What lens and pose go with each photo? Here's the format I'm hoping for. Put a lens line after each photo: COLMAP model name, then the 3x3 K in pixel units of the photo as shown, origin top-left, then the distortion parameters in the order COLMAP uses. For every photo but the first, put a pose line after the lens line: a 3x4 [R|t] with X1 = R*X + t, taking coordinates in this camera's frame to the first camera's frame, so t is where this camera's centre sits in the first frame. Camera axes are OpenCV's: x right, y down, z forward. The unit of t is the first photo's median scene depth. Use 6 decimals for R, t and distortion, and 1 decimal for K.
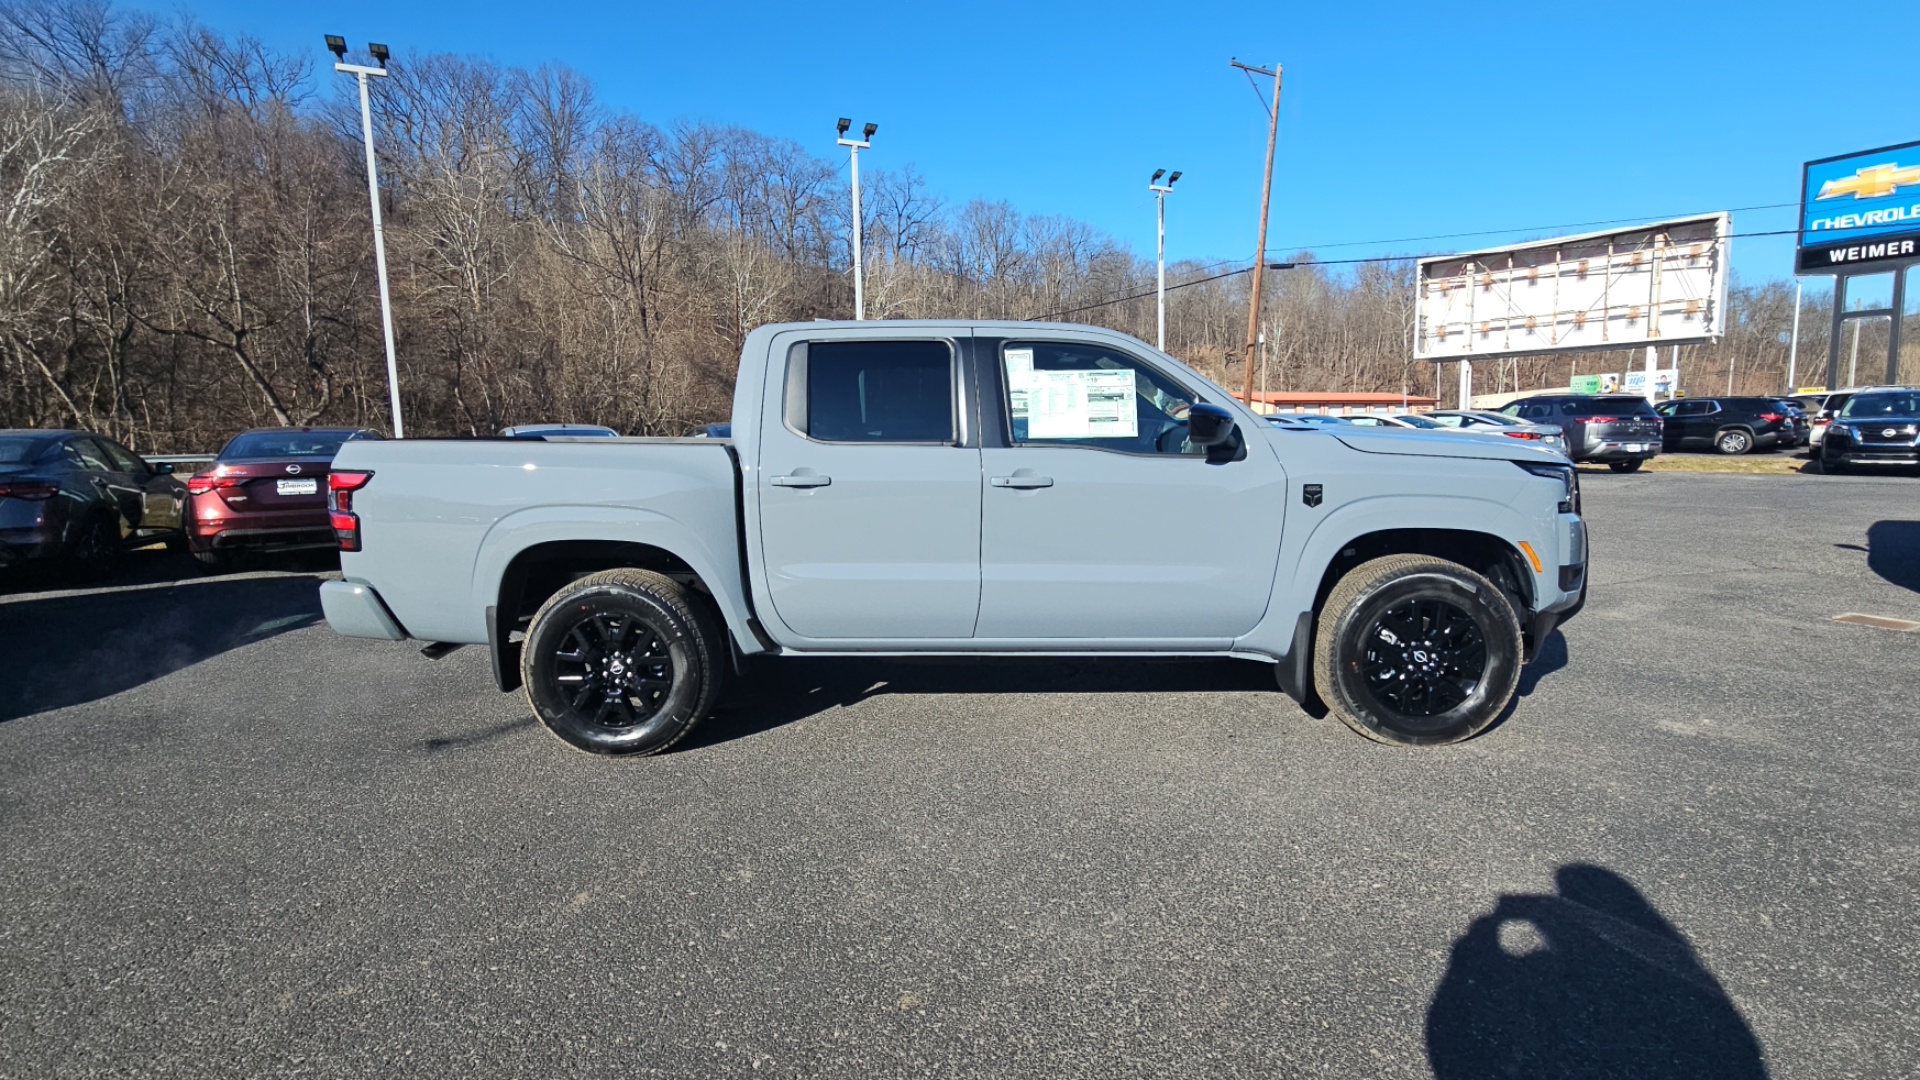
lens RADIAL K [[857.6, 0, 958.0], [0, 857.6, 531.9], [0, 0, 1]] dist [0.013203, -0.007963]
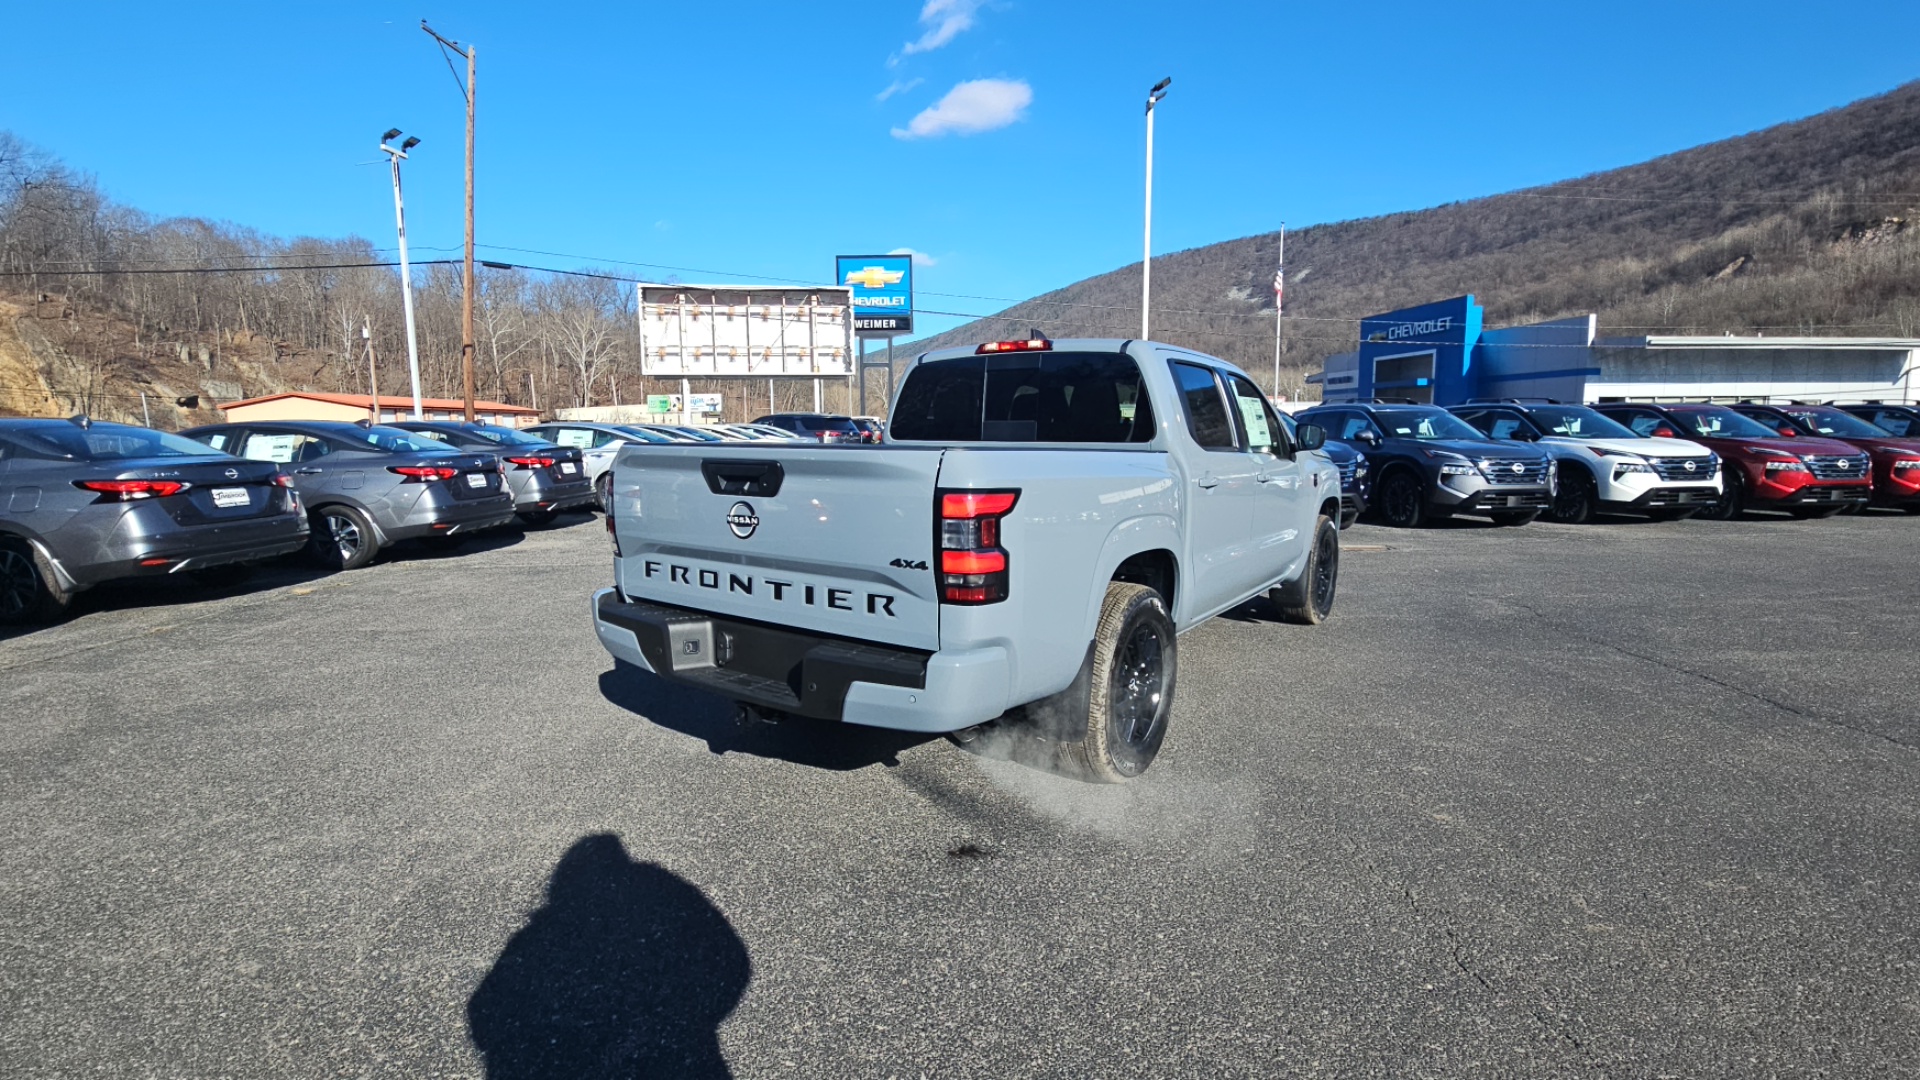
lens RADIAL K [[857.6, 0, 958.0], [0, 857.6, 531.9], [0, 0, 1]] dist [0.013203, -0.007963]
pose [[0.554752, -0.080995, 0.828064, -0.181614], [0.090123, 0.995244, 0.036970, -0.008959], [-0.827120, 0.054118, 0.559413, 0.085980]]
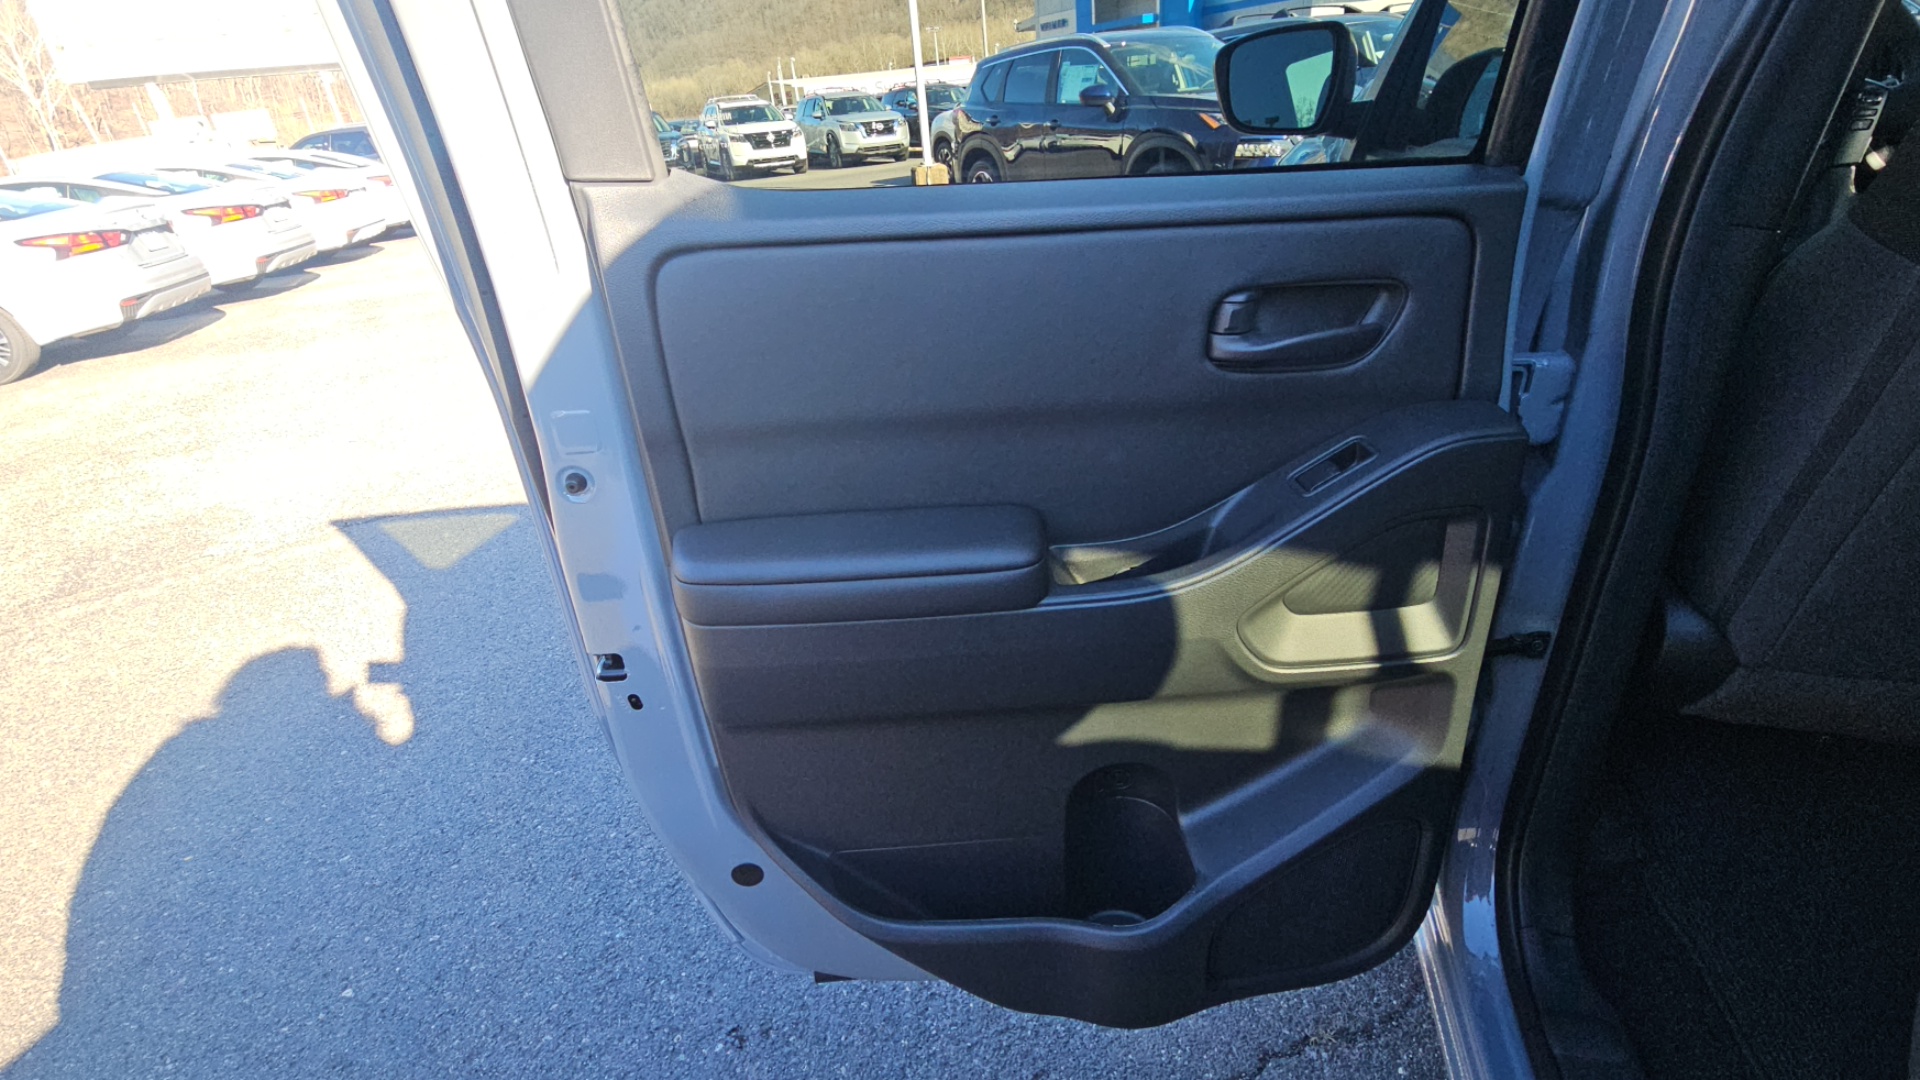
lens RADIAL K [[857.6, 0, 958.0], [0, 857.6, 531.9], [0, 0, 1]] dist [0.013203, -0.007963]
pose [[0.233217, -0.441215, 0.866567, -0.026046], [0.199227, 0.893917, 0.401523, -0.026649], [-0.951798, 0.079002, 0.296378, 0.215348]]
